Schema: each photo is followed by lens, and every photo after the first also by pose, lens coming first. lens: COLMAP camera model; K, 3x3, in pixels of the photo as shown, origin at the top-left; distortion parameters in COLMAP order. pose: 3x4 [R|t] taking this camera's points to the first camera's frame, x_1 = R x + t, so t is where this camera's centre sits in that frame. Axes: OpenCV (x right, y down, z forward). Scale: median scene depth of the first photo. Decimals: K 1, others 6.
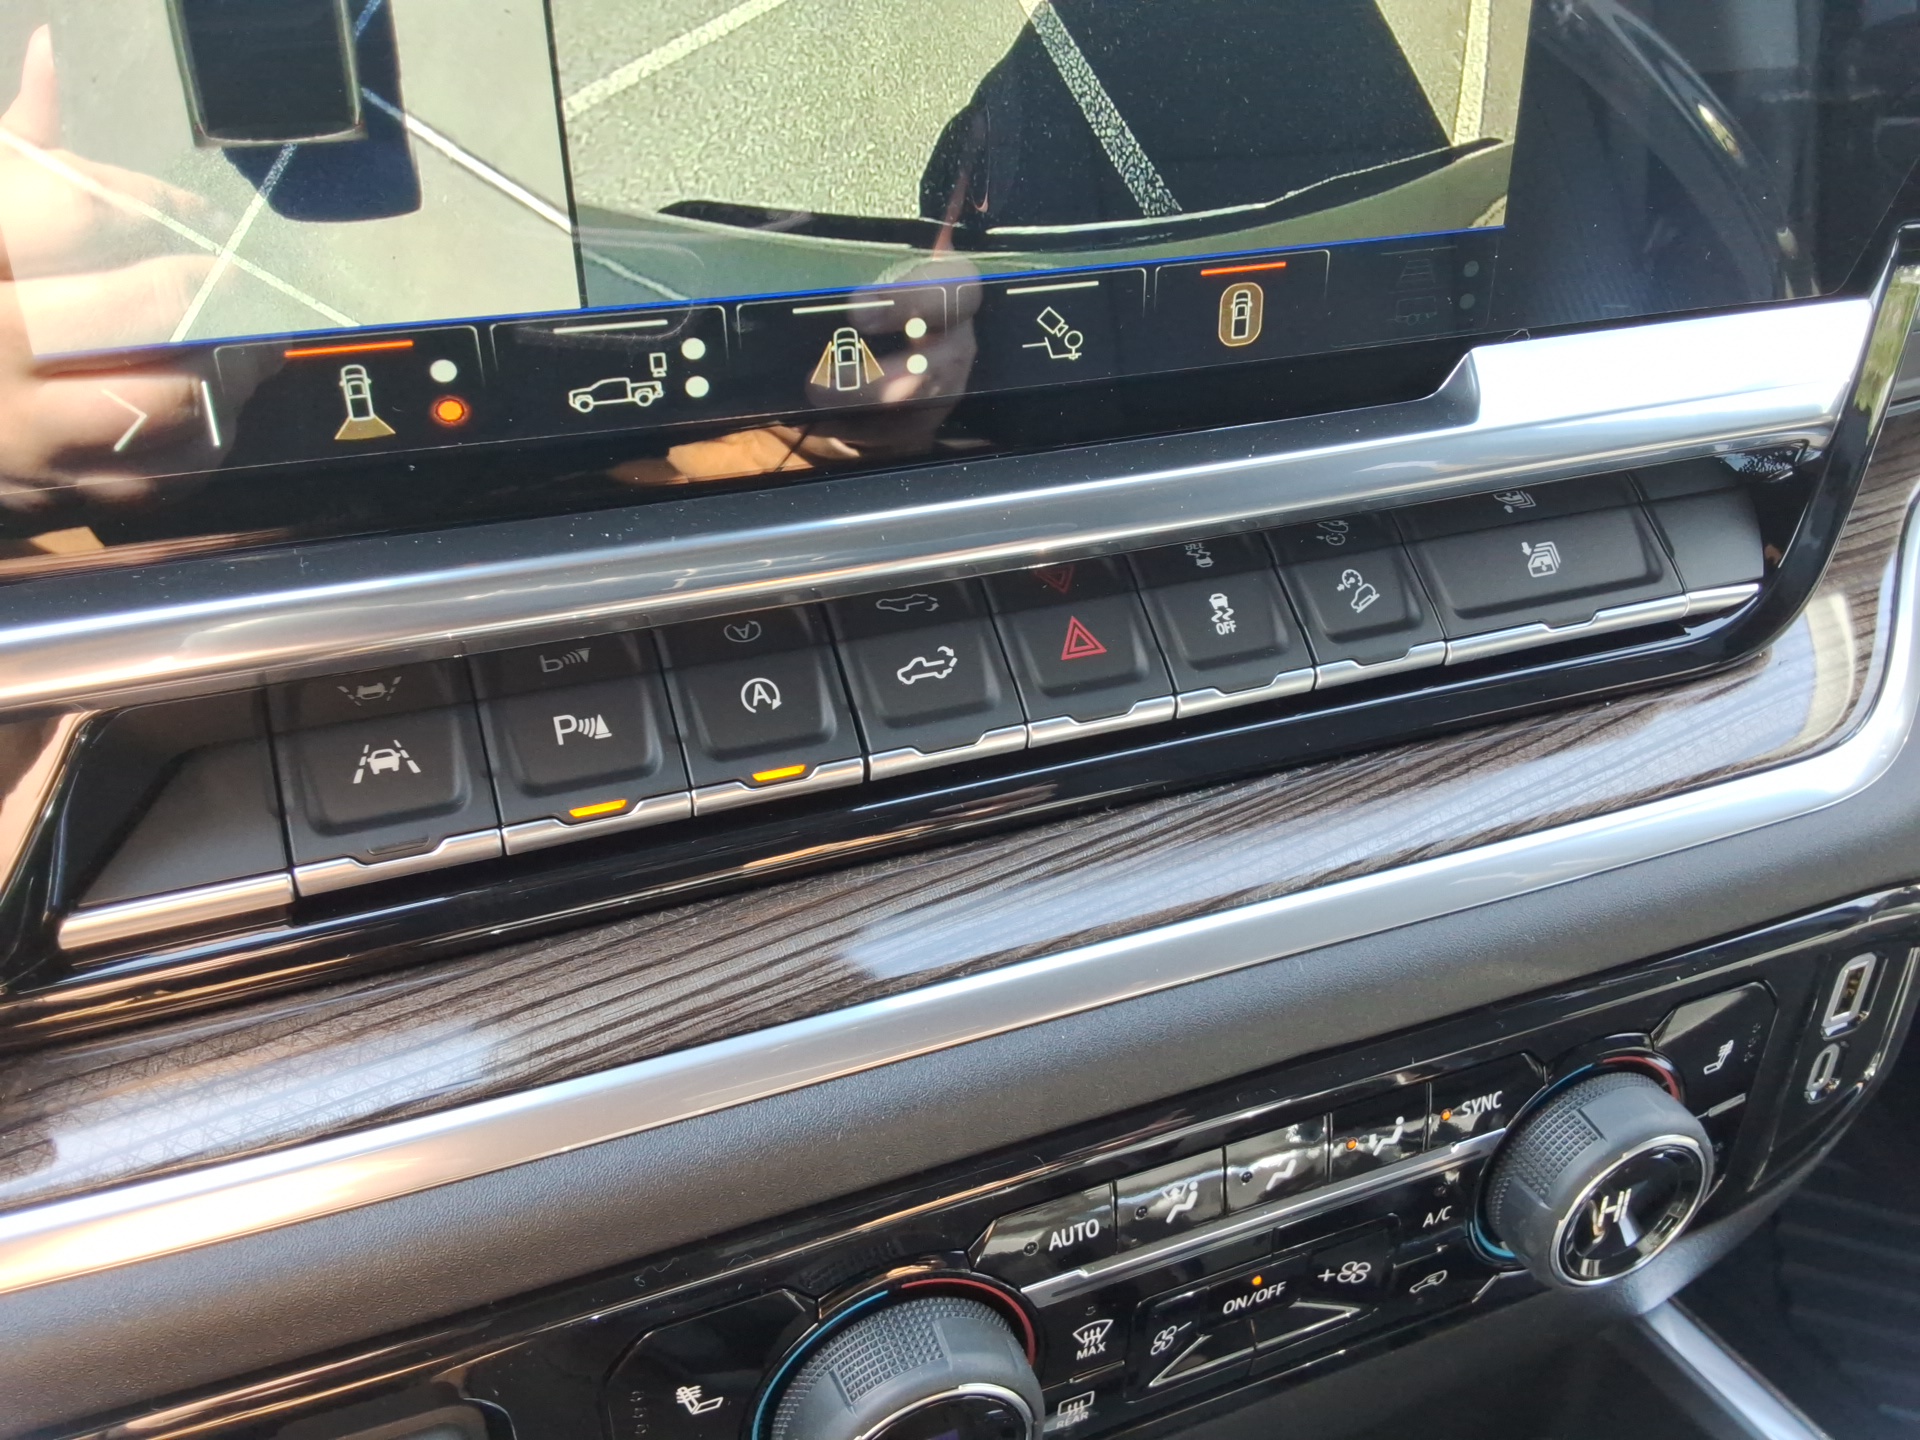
lens RADIAL K [[1524.6, 0, 967.9], [0, 1524.6, 717.8], [0, 0, 1]] dist [0.135388, -0.217905]
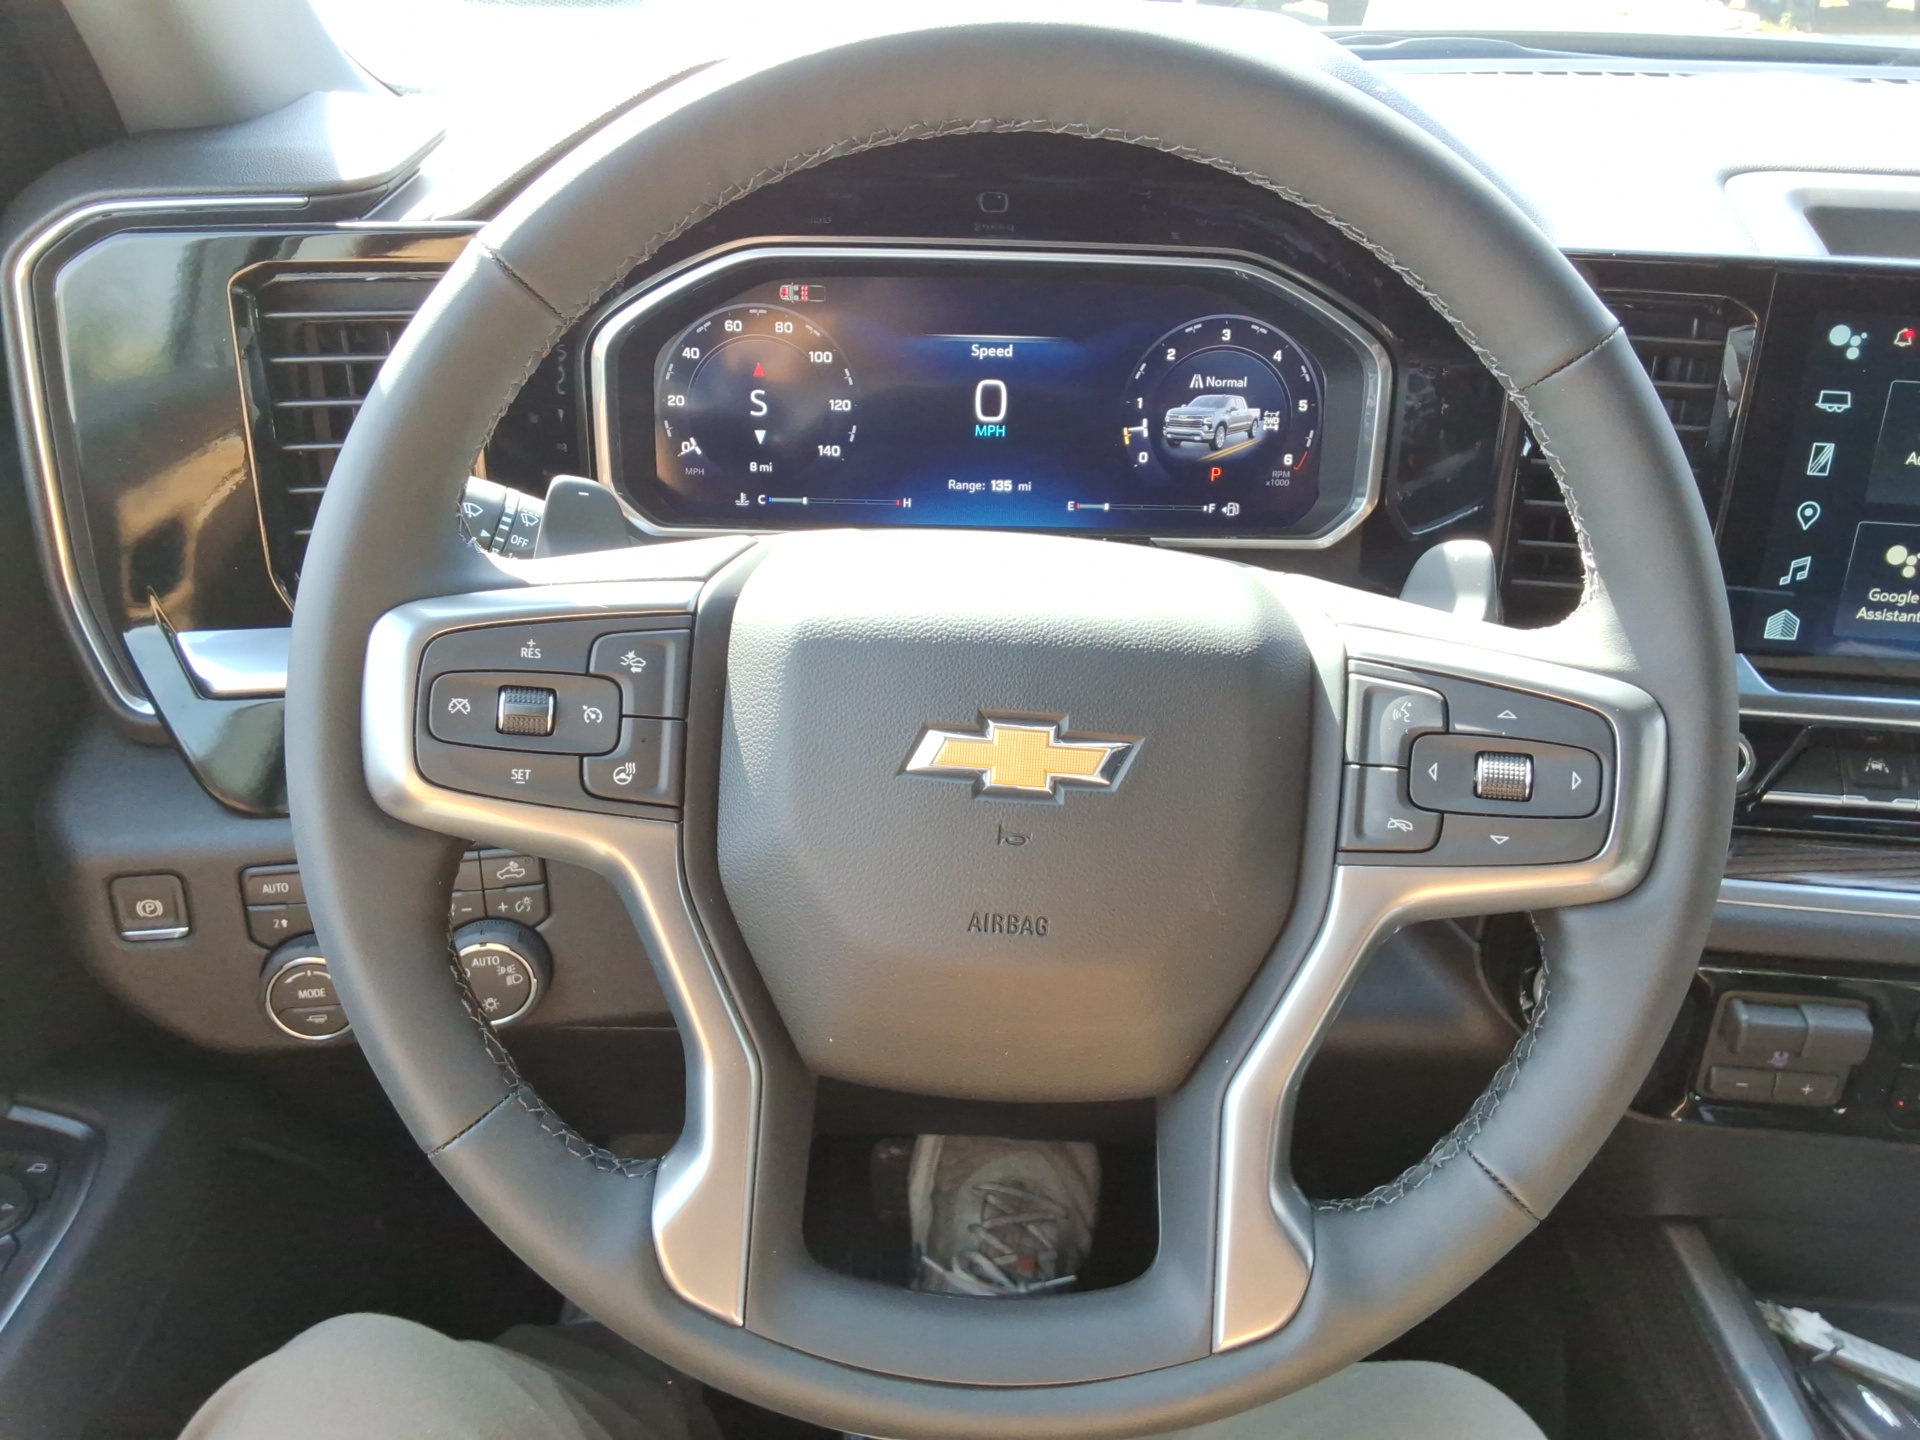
lens RADIAL K [[1554.1, 0, 960.0], [0, 1554.1, 720.0], [0, 0, 1]] dist [0.141228, -0.241948]
pose [[0.877499, 0.214991, -0.428688, -0.513818], [-0.245870, 0.969149, -0.017244, 0.327501], [0.411756, 0.120533, 0.903288, -1.804987]]
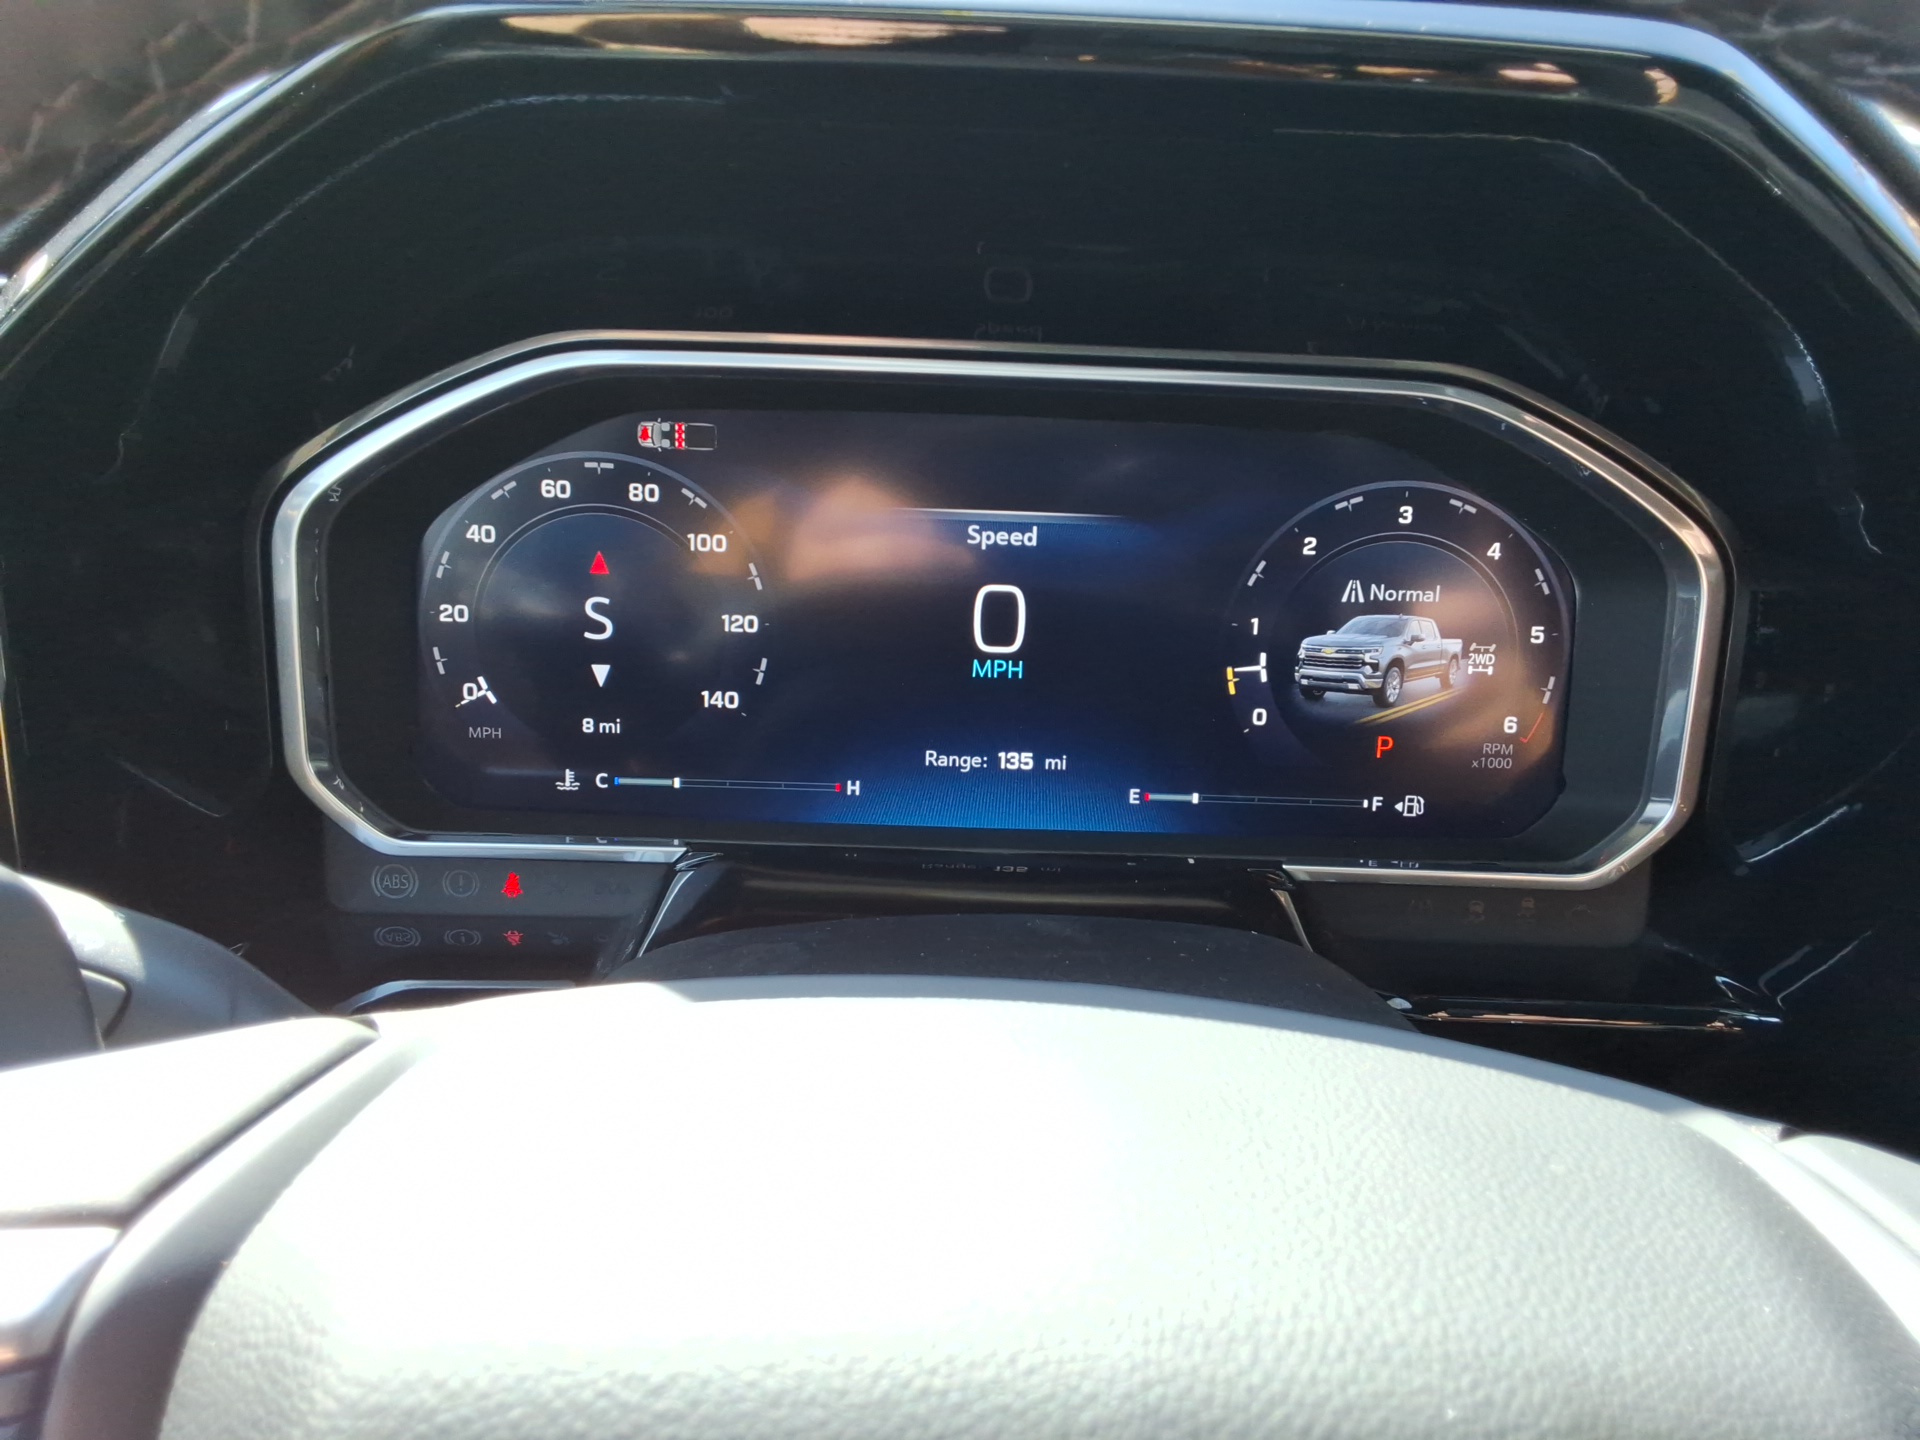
lens RADIAL K [[1532.1, 0, 975.0], [0, 1532.1, 710.6], [0, 0, 1]] dist [0.108634, -0.150556]
pose [[0.877707, 0.174508, -0.446292, -1.031260], [-0.256408, 0.957821, -0.129745, 0.043661], [0.404827, 0.228311, 0.885432, -0.819905]]
